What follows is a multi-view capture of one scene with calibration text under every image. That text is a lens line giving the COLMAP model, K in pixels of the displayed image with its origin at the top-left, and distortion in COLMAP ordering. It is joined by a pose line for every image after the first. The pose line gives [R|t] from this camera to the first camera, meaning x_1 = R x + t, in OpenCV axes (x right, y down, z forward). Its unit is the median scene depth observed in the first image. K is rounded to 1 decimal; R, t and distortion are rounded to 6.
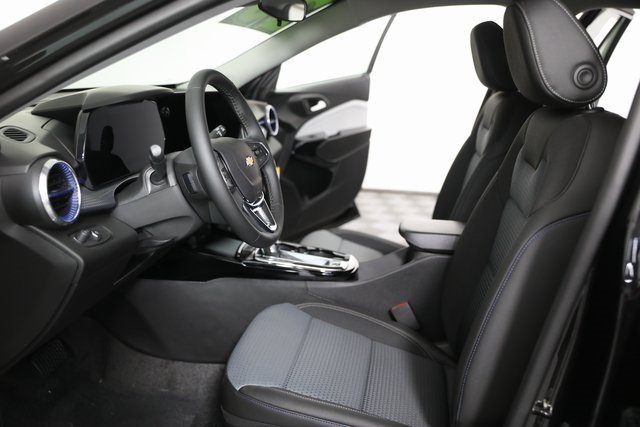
lens RADIAL K [[631.8, 0, 317.8], [0, 631.8, 211.0], [0, 0, 1]] dist [-0.005812, 0.000000]
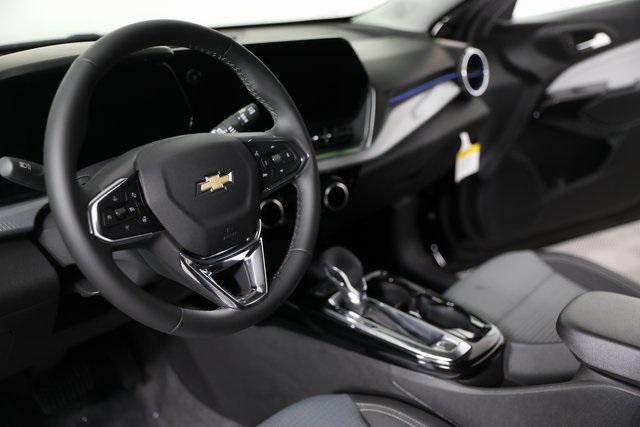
lens RADIAL K [[685.3, 0, 323.0], [0, 685.3, 220.3], [0, 0, 1]] dist [0.062255, 0.000000]
pose [[0.860267, 0.138780, -0.490592, 0.134693], [-0.077656, 0.986680, 0.142942, -0.066519], [0.503895, -0.084871, 0.859585, 0.237810]]
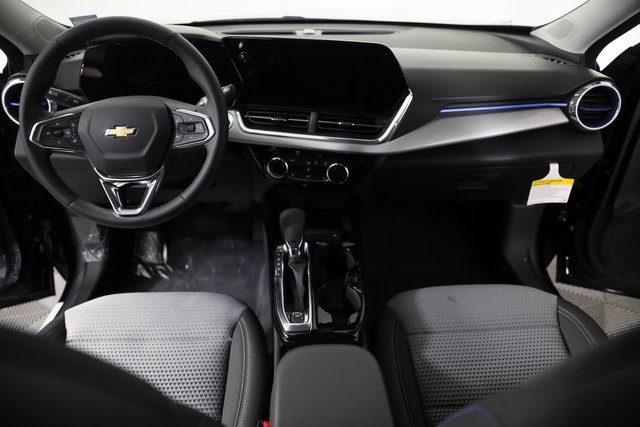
lens RADIAL K [[435.4, 0, 315.8], [0, 435.4, 212.3], [0, 0, 1]] dist [-0.098856, 0.067860]
pose [[0.184333, 0.485477, -0.854596, 0.233037], [-0.228958, 0.866785, 0.443015, -0.141970], [0.955824, 0.114005, 0.270931, 0.515316]]
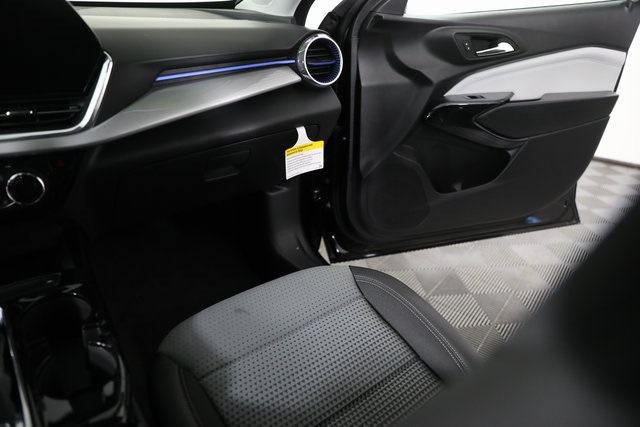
lens RADIAL K [[435.4, 0, 318.1], [0, 435.4, 214.8], [0, 0, 1]] dist [-0.098856, 0.067860]
pose [[0.734932, 0.278110, -0.618490, 0.175326], [-0.159659, 0.957361, 0.240768, -0.082175], [0.659078, -0.078200, 0.747998, 0.558175]]
